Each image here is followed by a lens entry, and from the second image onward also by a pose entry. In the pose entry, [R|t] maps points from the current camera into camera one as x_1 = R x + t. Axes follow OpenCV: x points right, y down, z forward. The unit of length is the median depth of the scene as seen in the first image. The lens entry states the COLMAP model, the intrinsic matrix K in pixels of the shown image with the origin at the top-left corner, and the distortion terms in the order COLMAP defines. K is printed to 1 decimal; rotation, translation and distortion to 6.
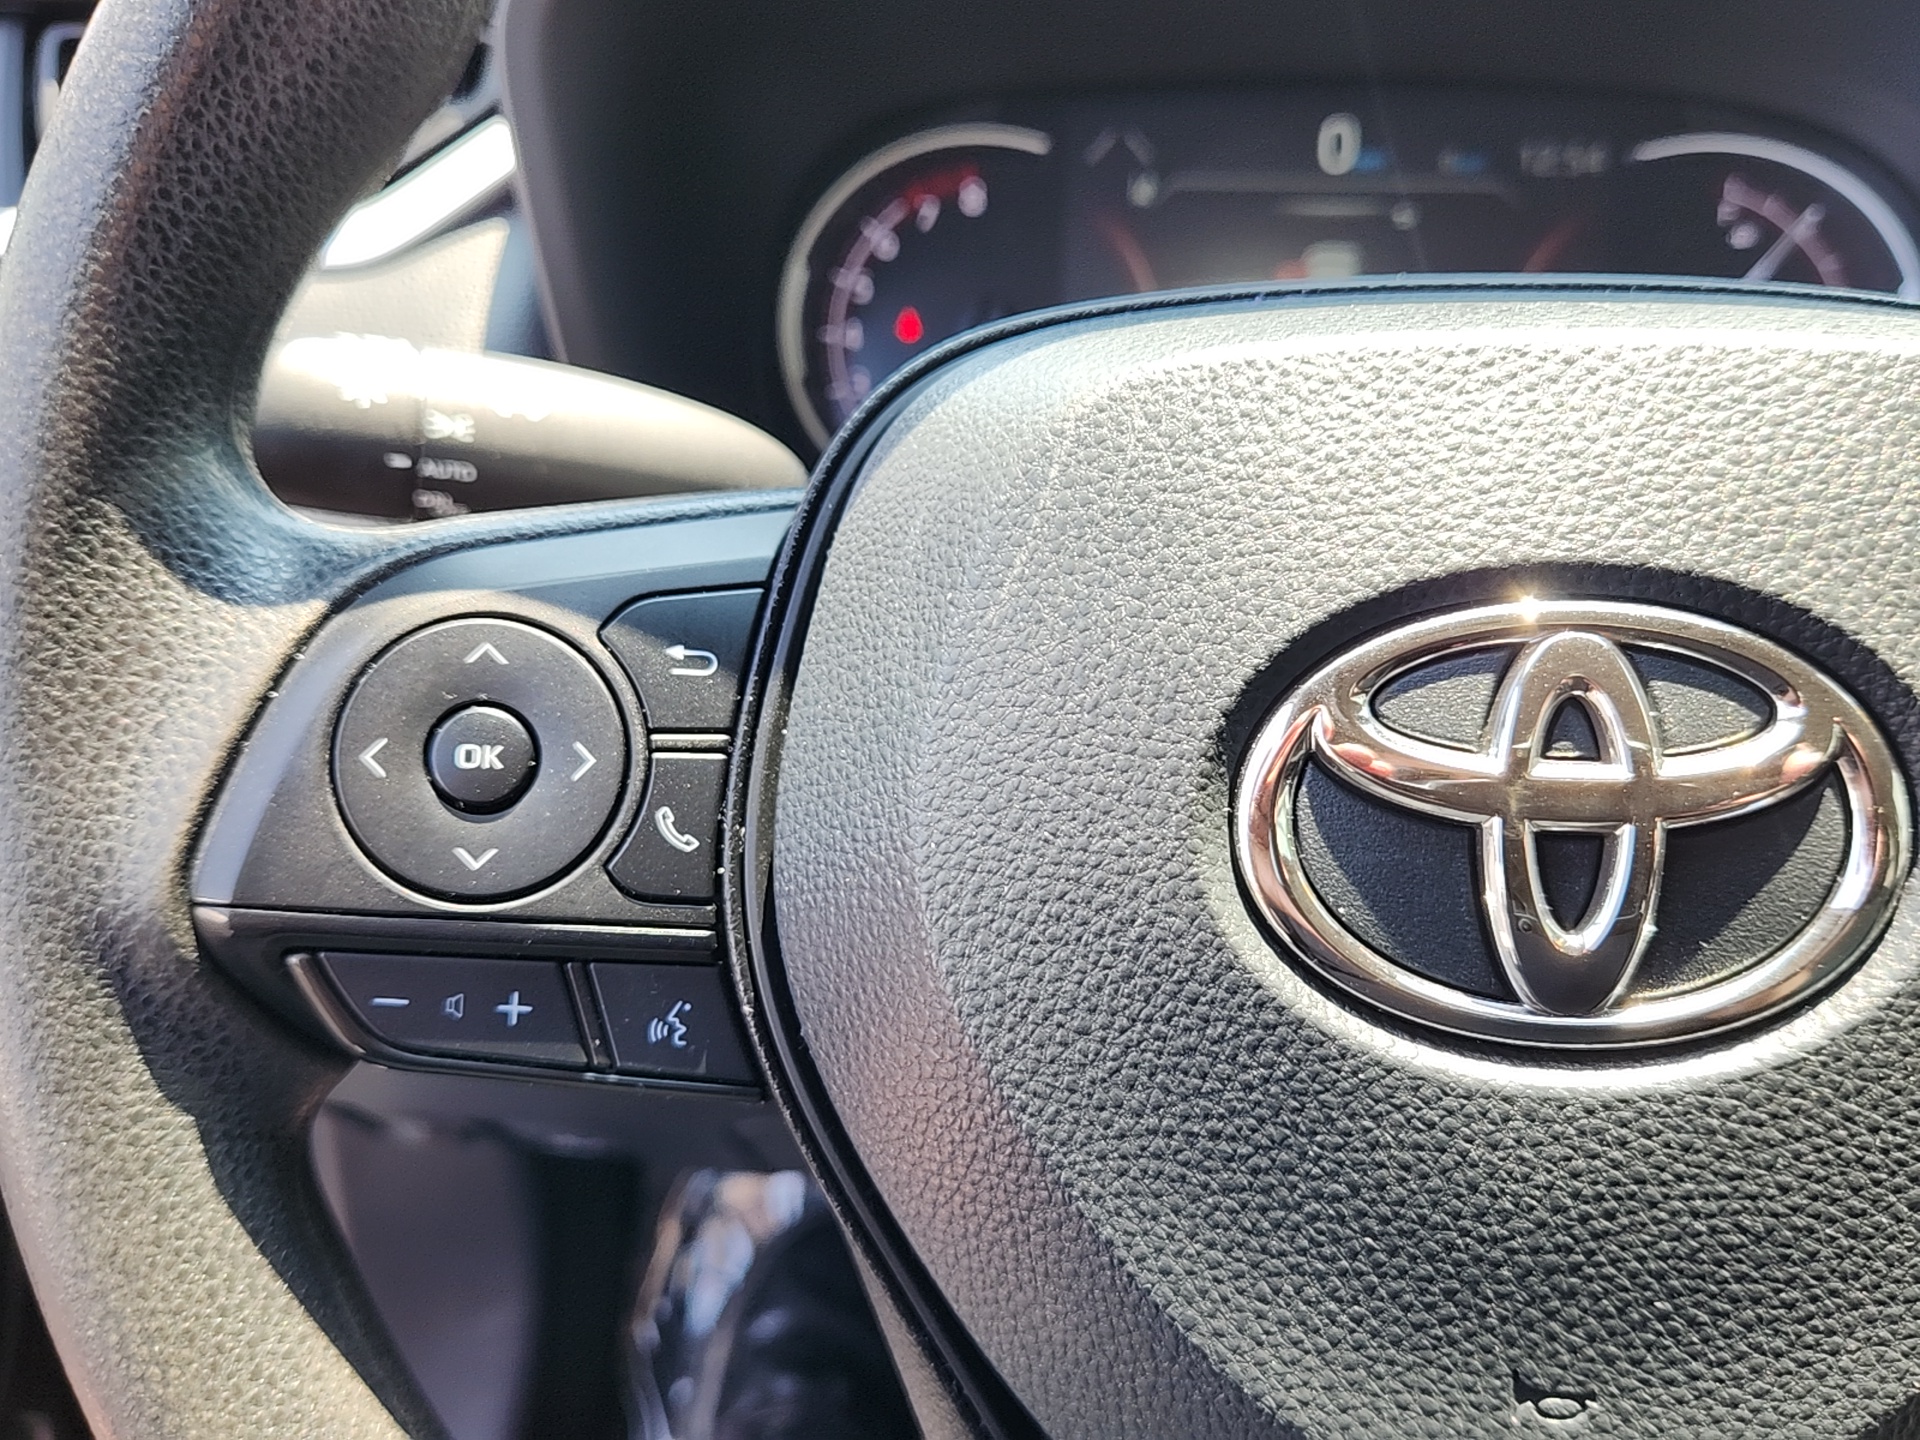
lens RADIAL K [[1606.2, 0, 962.0], [0, 1606.2, 726.7], [0, 0, 1]] dist [0.036378, -0.049209]
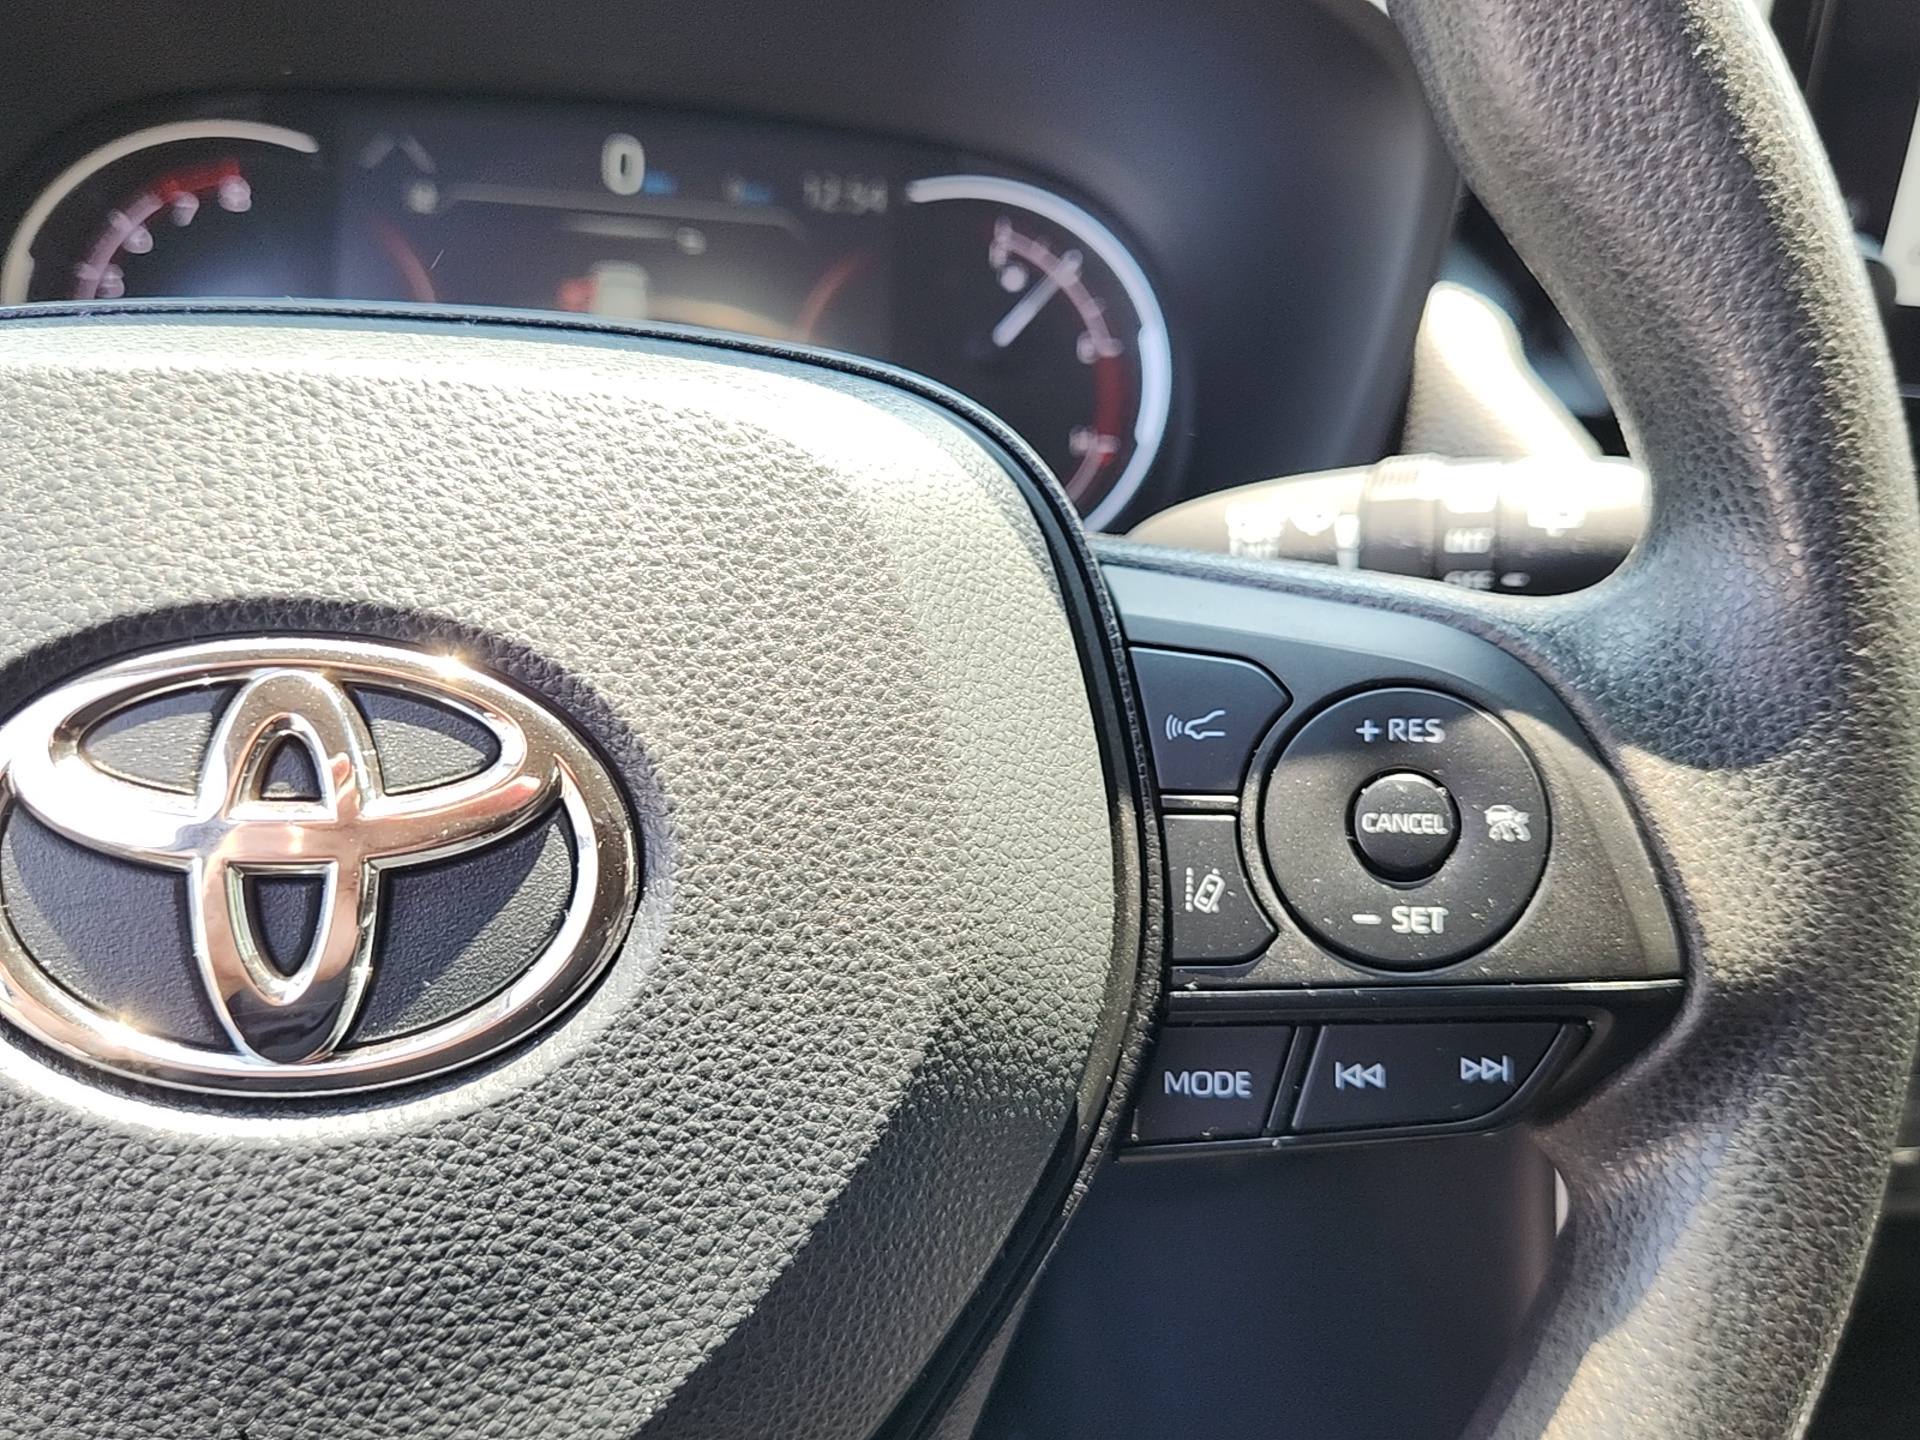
lens RADIAL K [[1619.7, 0, 1017.8], [0, 1619.7, 719.0], [0, 0, 1]] dist [0.030752, -0.048535]
pose [[0.979545, -0.004774, 0.201167, 0.612723], [0.007359, 0.999900, -0.012102, -0.013619], [-0.201090, 0.013335, 0.979482, -0.054320]]
